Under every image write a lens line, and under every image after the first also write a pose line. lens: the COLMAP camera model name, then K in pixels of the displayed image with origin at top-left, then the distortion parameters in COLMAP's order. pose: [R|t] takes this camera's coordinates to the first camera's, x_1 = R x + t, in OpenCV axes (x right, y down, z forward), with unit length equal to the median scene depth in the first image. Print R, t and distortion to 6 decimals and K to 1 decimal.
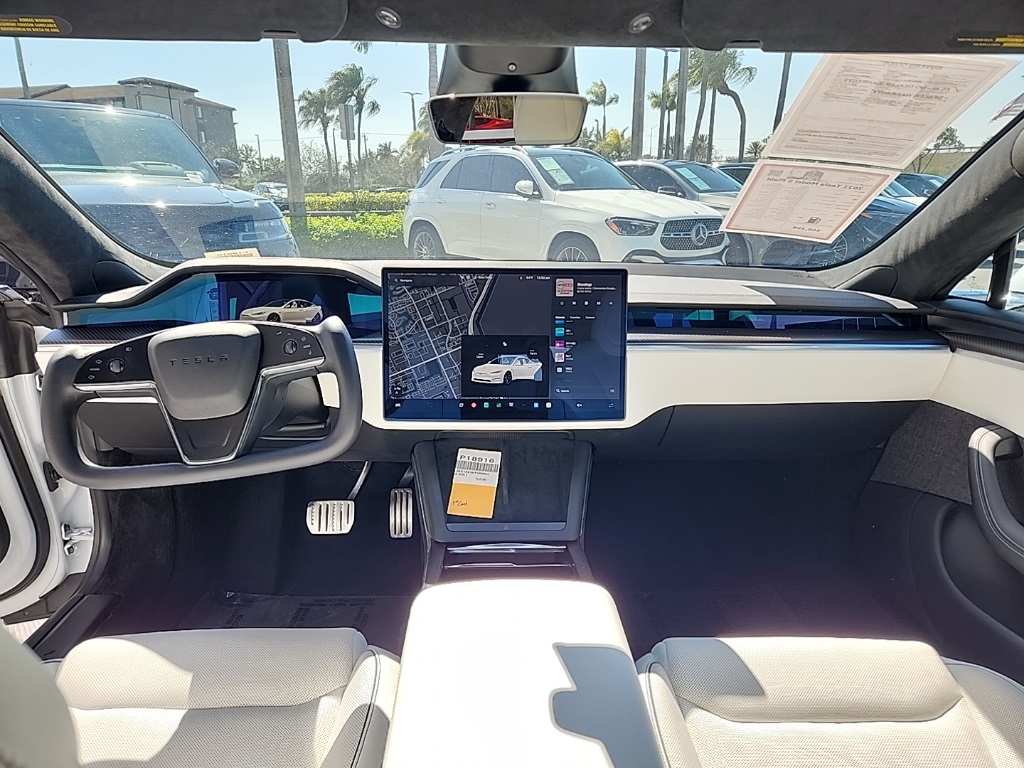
lens RADIAL K [[689.6, 0, 515.8], [0, 689.6, 417.0], [0, 0, 1]] dist [0.053595, -0.047610]
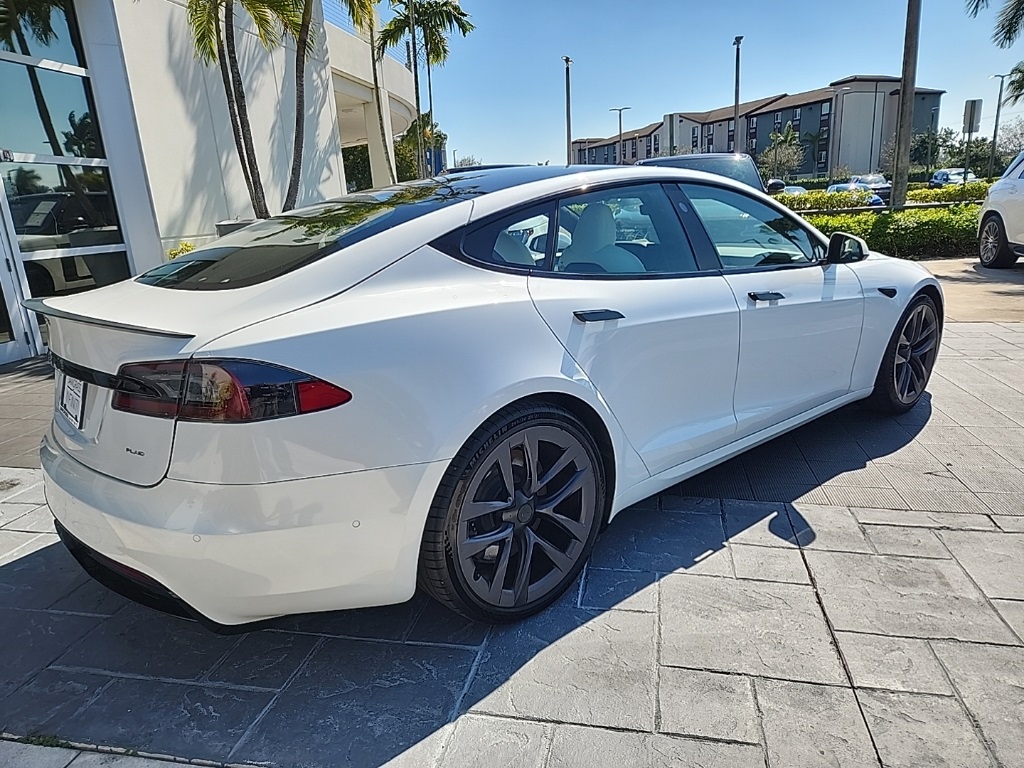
lens RADIAL K [[672.8, 0, 509.9], [0, 672.8, 387.4], [0, 0, 1]] dist [0.070966, -0.054740]
pose [[0.624385, 0.168303, -0.762769, 0.245295], [-0.185412, 0.980537, 0.064580, 0.042652], [0.758792, 0.101104, 0.643438, -0.181171]]
